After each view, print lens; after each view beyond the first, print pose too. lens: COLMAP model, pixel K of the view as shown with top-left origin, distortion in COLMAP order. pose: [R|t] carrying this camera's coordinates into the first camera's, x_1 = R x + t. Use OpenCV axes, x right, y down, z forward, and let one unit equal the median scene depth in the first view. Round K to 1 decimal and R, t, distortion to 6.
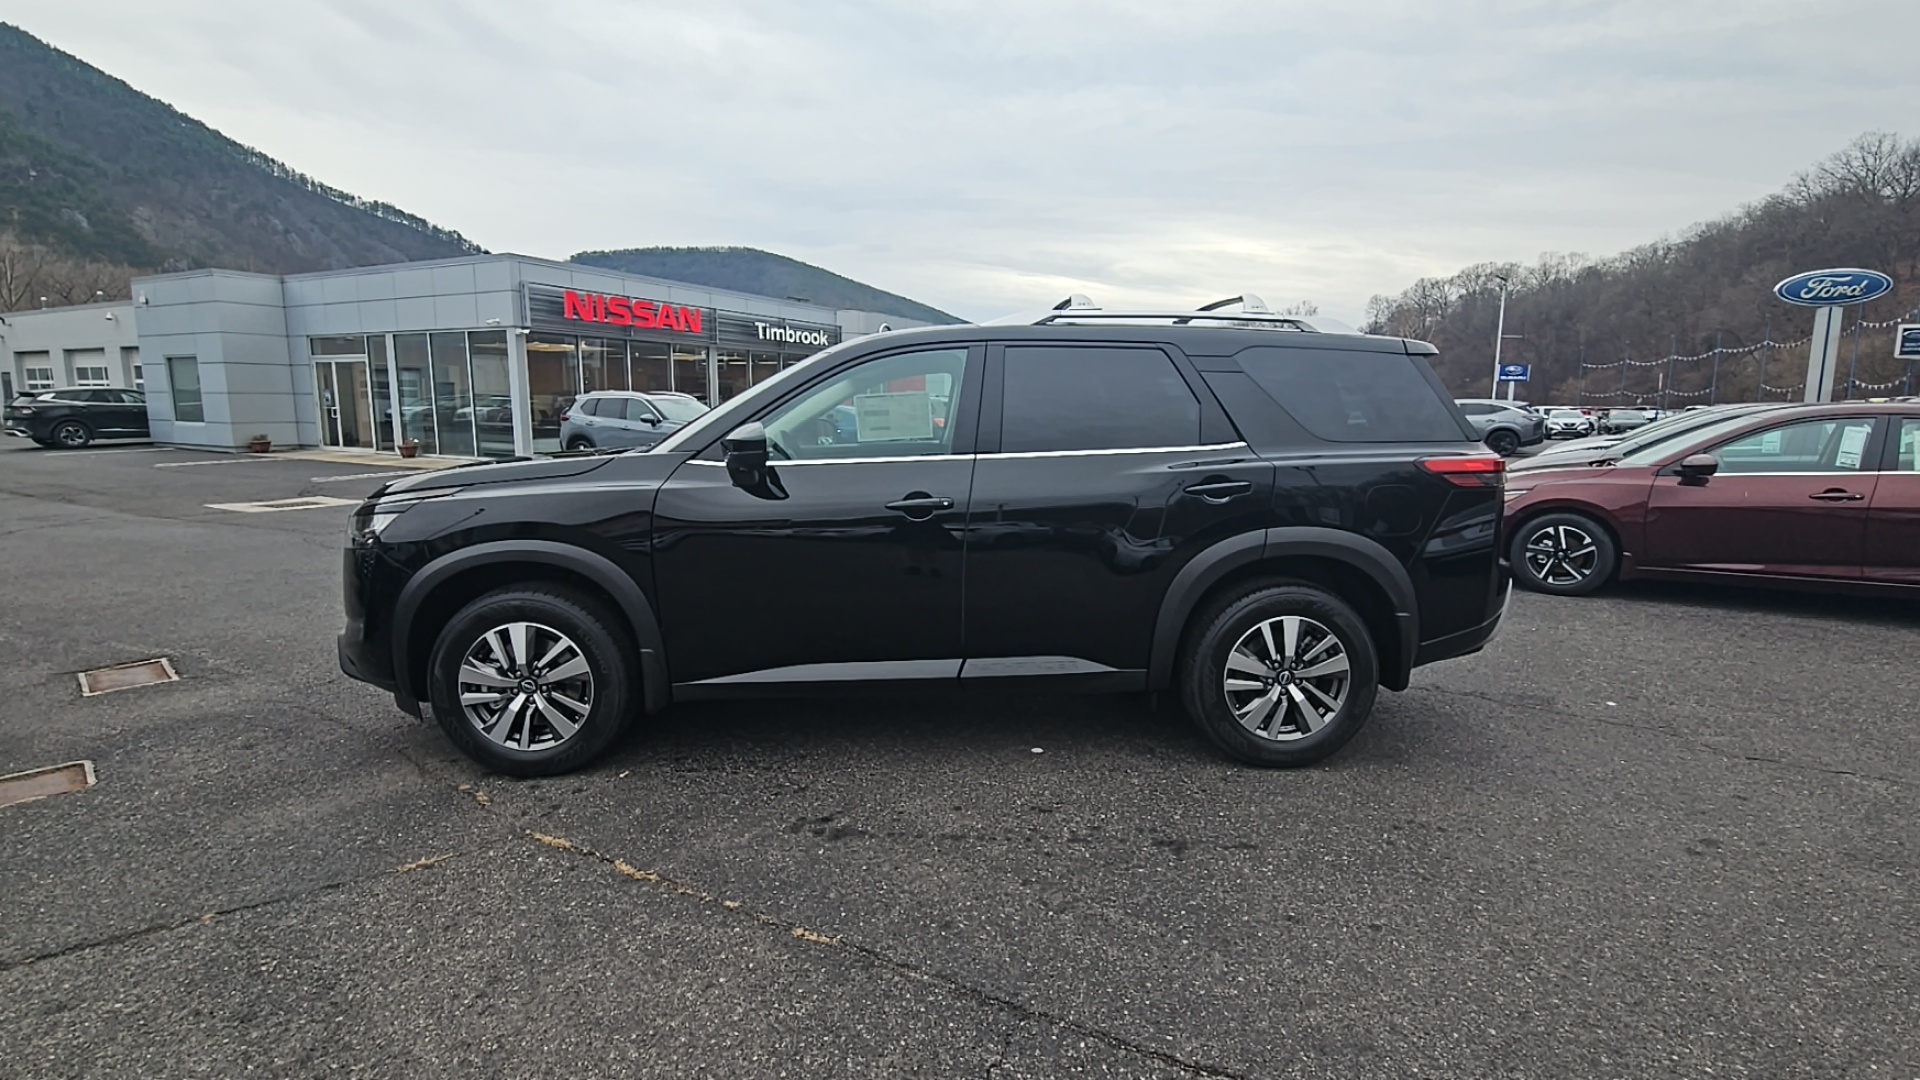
lens RADIAL K [[856.3, 0, 956.2], [0, 856.3, 534.7], [0, 0, 1]] dist [0.013335, -0.010070]
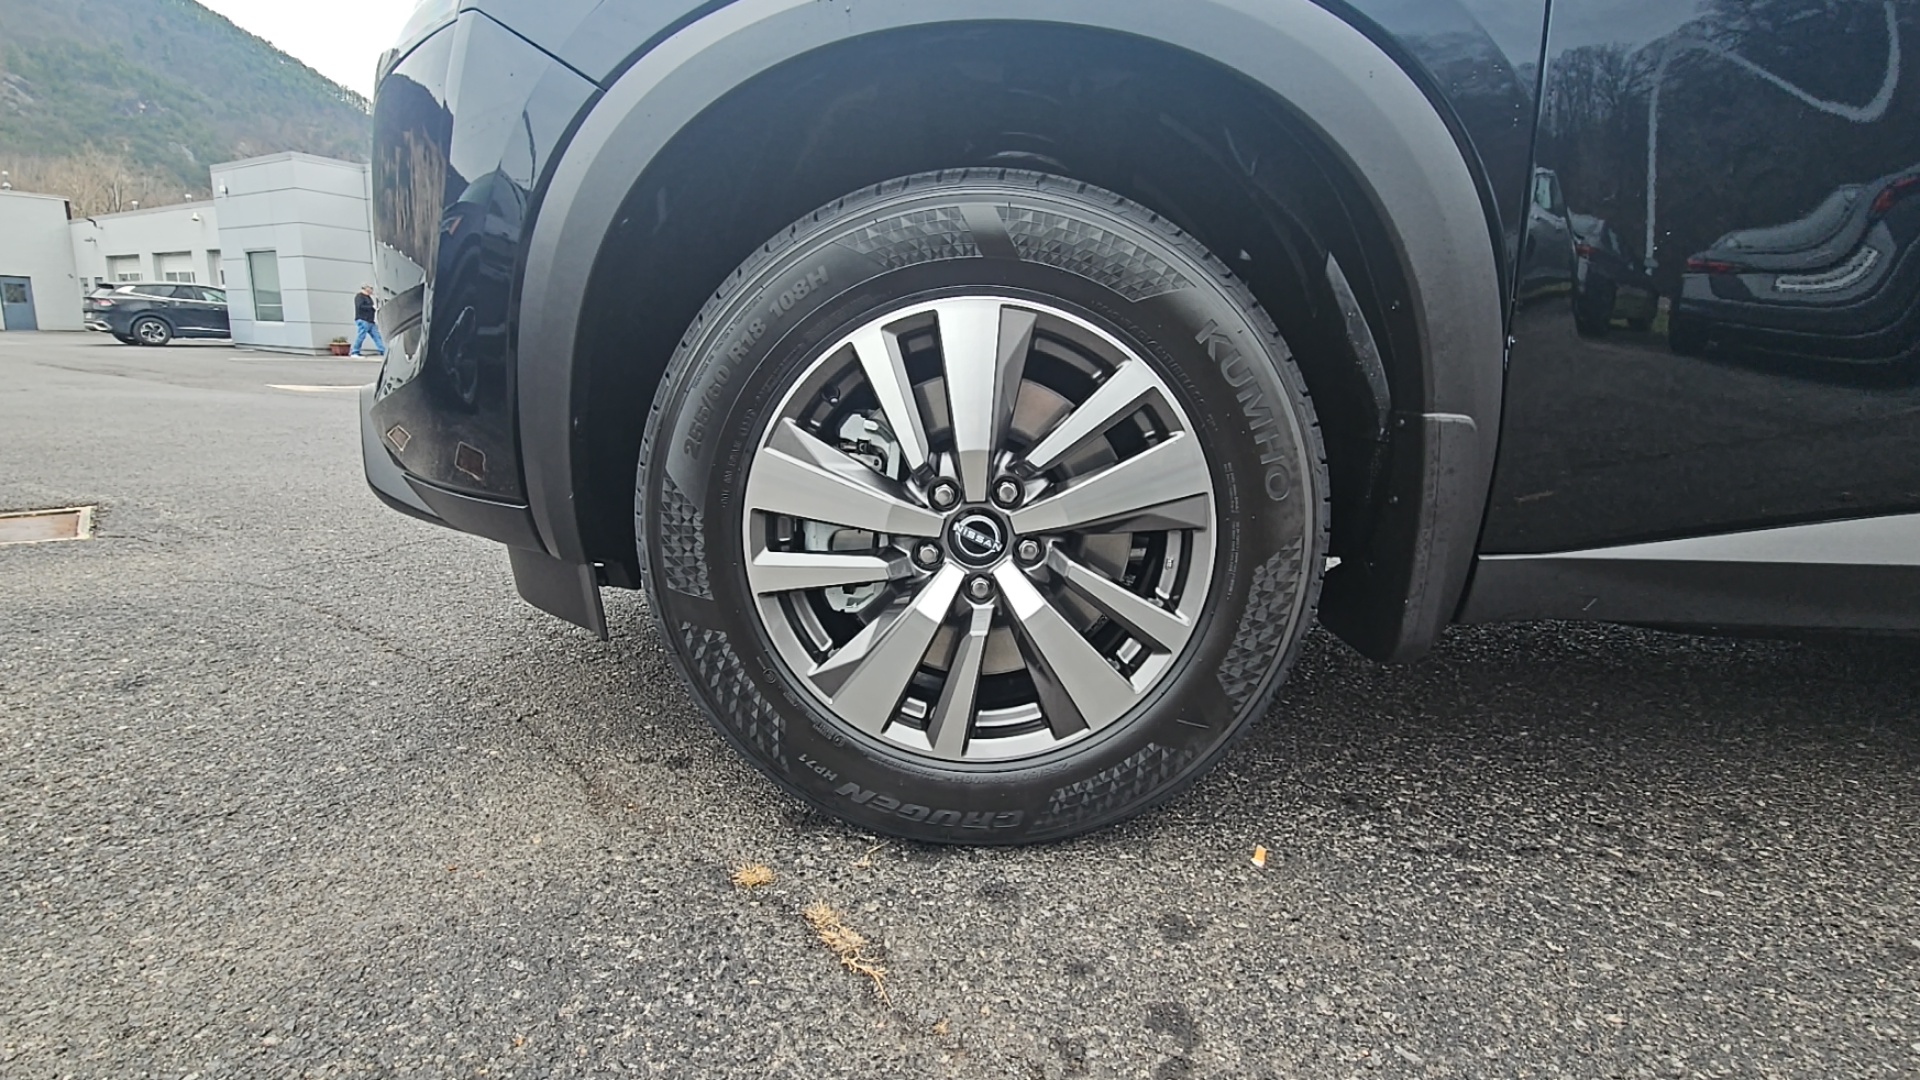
lens RADIAL K [[856.3, 0, 960.0], [0, 856.3, 517.3], [0, 0, 1]] dist [0.013335, -0.010070]
pose [[0.997315, 0.038733, -0.062153, -0.382332], [-0.036379, 0.998594, 0.038557, 0.124940], [0.063559, -0.036193, 0.997322, 0.563249]]
